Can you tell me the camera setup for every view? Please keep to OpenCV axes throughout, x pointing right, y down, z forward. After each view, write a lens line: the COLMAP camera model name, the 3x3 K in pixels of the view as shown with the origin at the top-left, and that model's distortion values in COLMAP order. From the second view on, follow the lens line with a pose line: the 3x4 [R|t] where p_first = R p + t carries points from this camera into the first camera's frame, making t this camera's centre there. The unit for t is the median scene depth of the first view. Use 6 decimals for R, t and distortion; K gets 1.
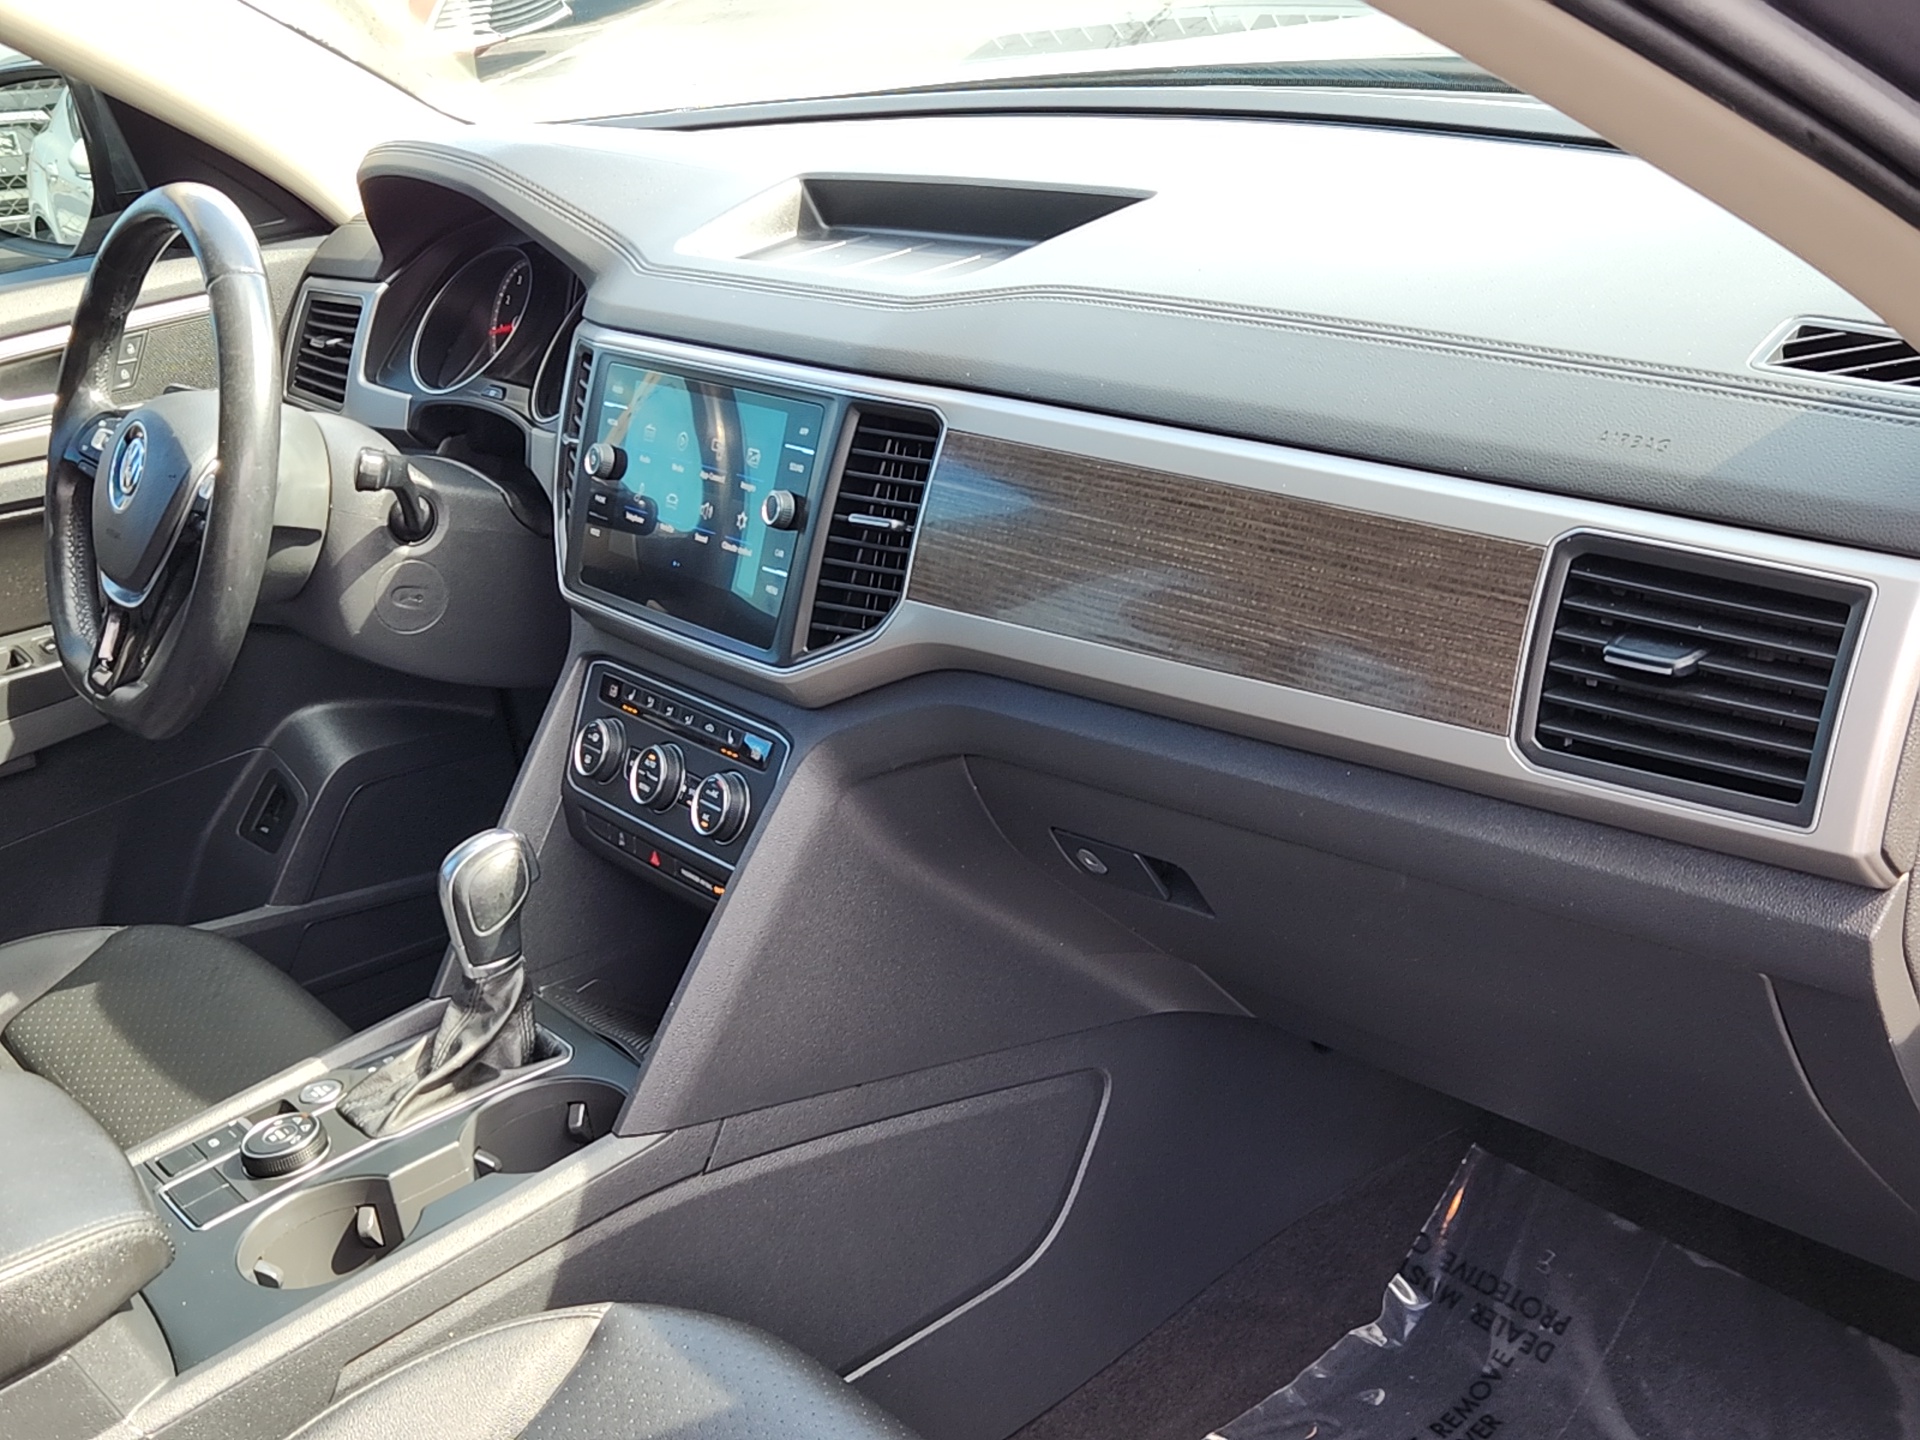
lens RADIAL K [[2326.3, 0, 960.0], [0, 2326.3, 720.0], [0, 0, 1]] dist [0.079680, -0.076112]
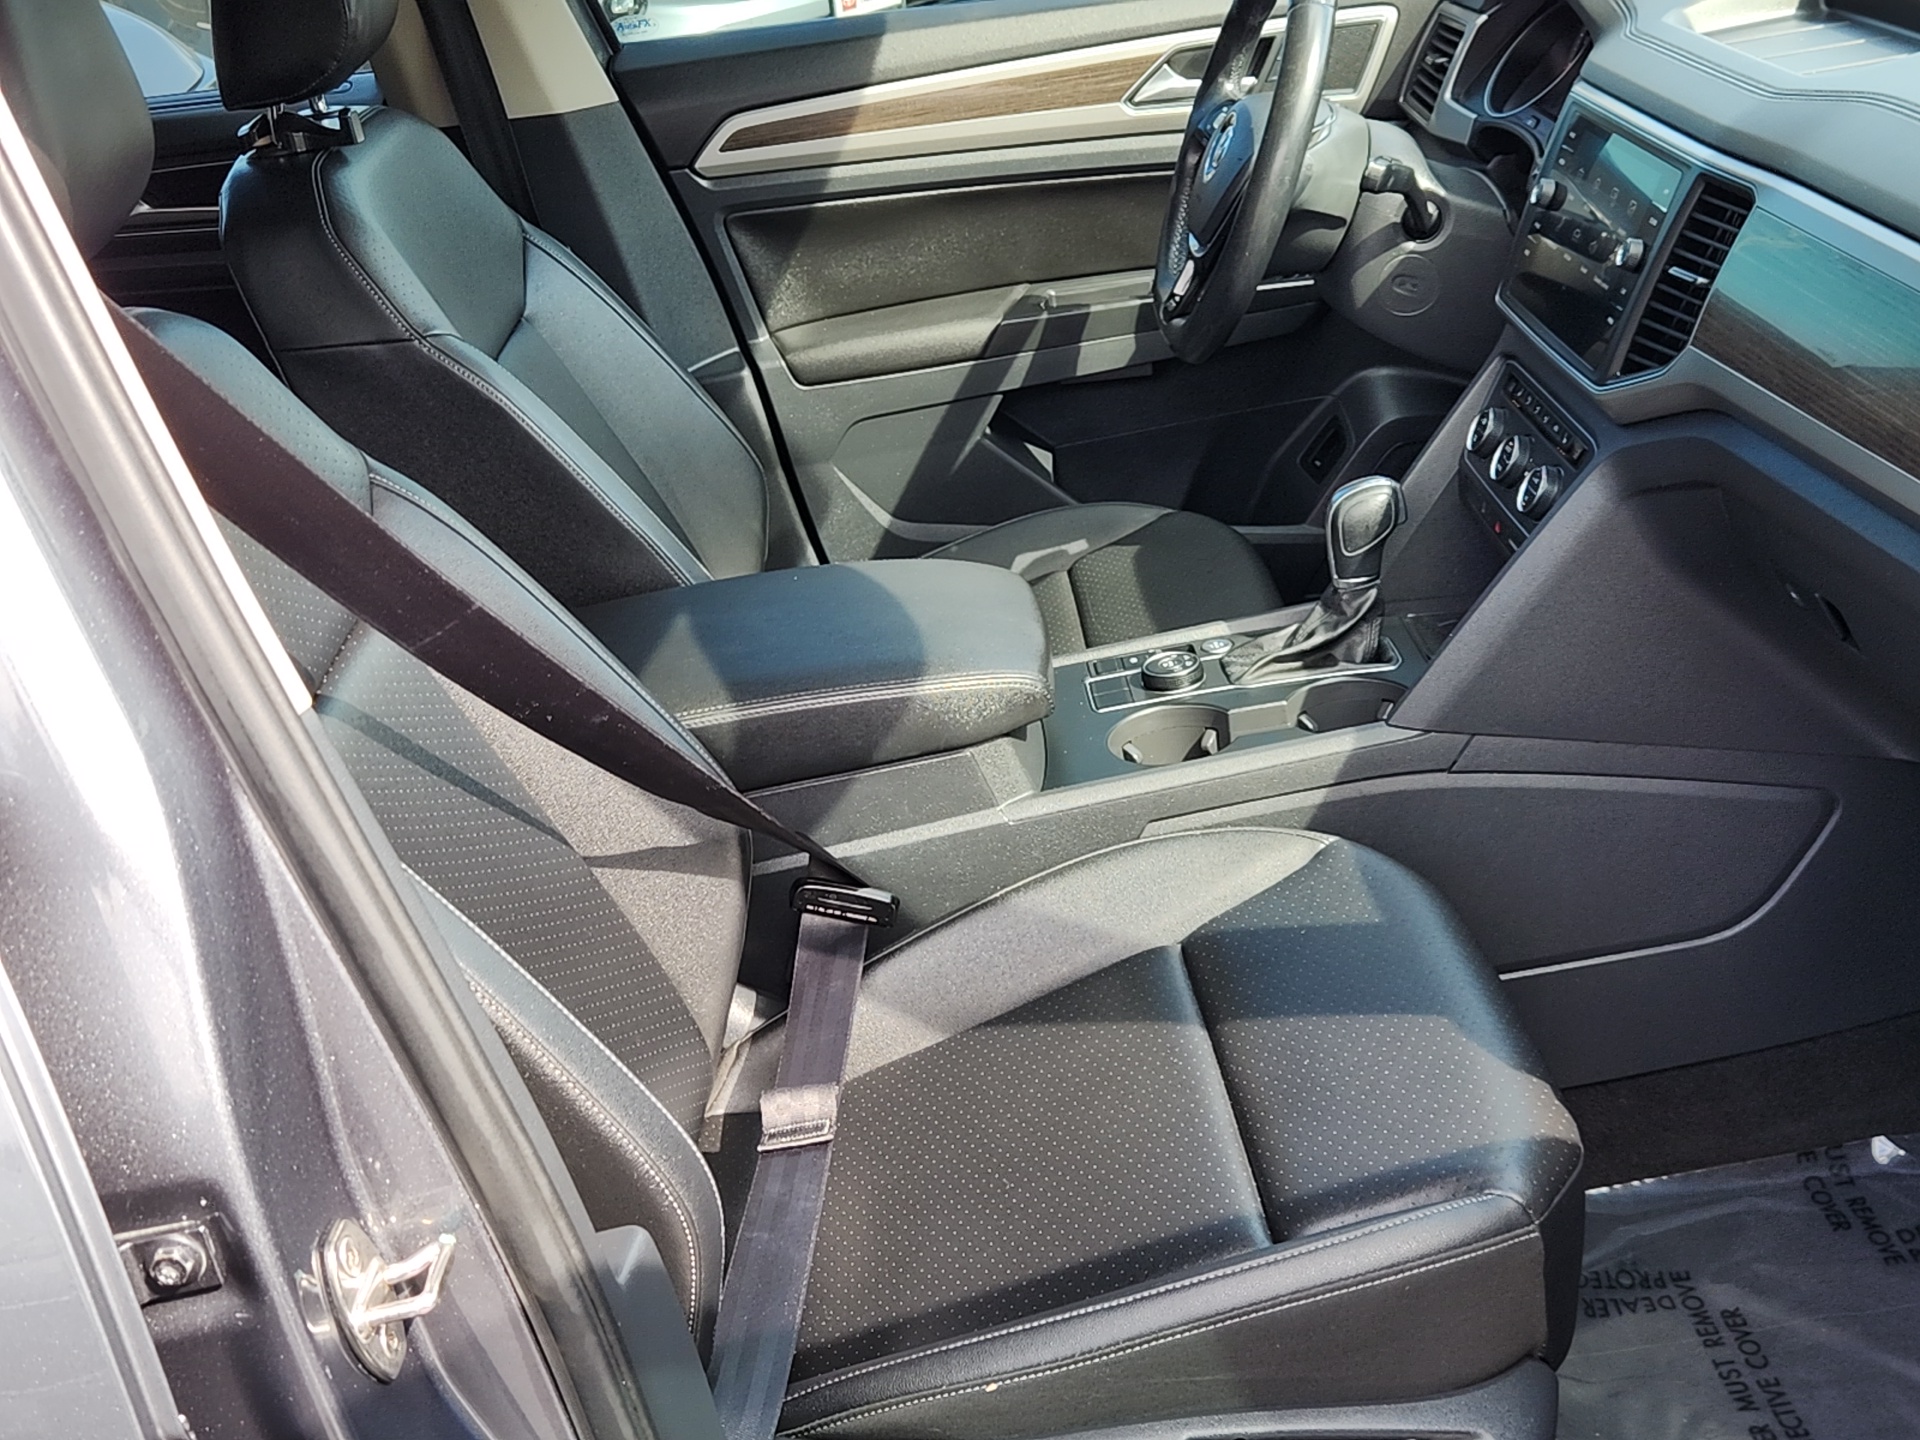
lens RADIAL K [[2326.3, 0, 960.0], [0, 2326.3, 720.0], [0, 0, 1]] dist [0.079680, -0.076112]
pose [[0.834403, 0.254644, -0.488802, 0.263573], [-0.189655, 0.965366, 0.179164, -0.009297], [0.517496, -0.056791, 0.853799, -0.205152]]
